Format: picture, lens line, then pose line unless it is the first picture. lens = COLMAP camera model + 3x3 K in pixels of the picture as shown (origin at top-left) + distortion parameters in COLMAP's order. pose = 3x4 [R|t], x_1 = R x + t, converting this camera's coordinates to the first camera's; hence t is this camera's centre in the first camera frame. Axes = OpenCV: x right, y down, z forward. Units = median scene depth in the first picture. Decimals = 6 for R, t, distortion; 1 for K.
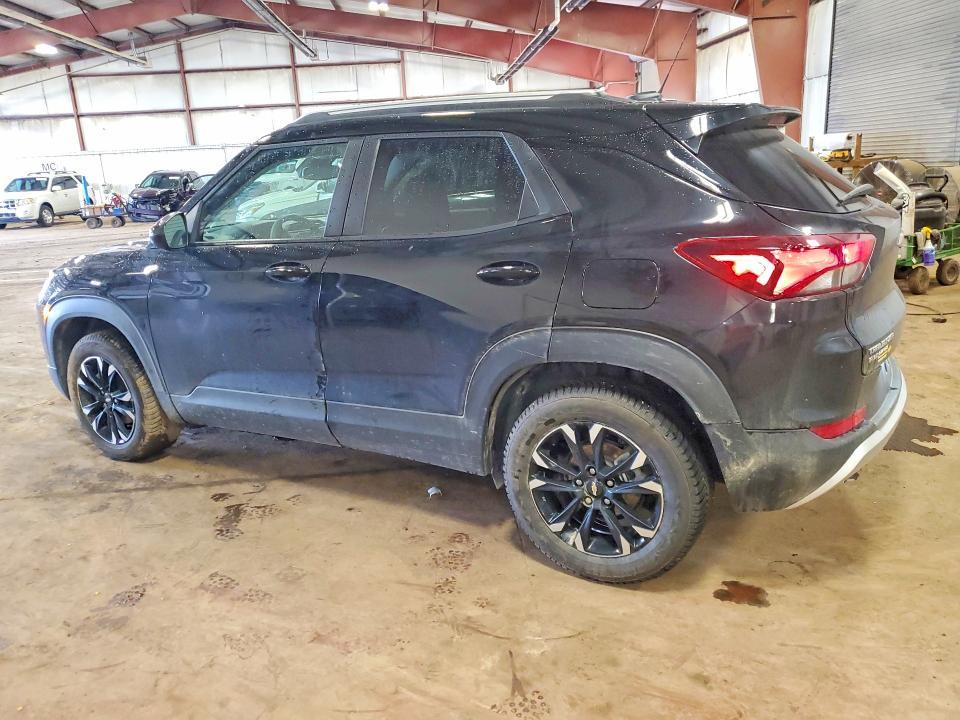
lens RADIAL K [[718.2, 0, 462.5], [0, 718.2, 360.3], [0, 0, 1]] dist [0.003209, 0.008246]
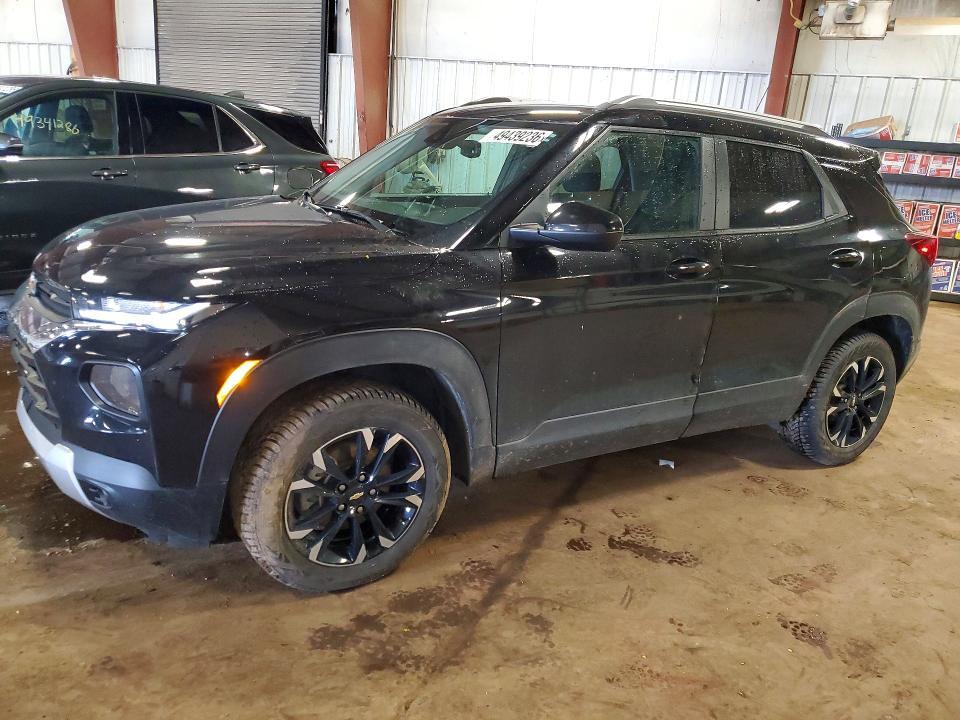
lens RADIAL K [[718.2, 0, 462.5], [0, 718.2, 360.3], [0, 0, 1]] dist [0.003209, 0.008246]
pose [[0.492390, -0.164058, 0.854773, -1.176753], [0.128678, 0.985004, 0.114929, -0.145202], [-0.860810, 0.053400, 0.506116, 0.749117]]
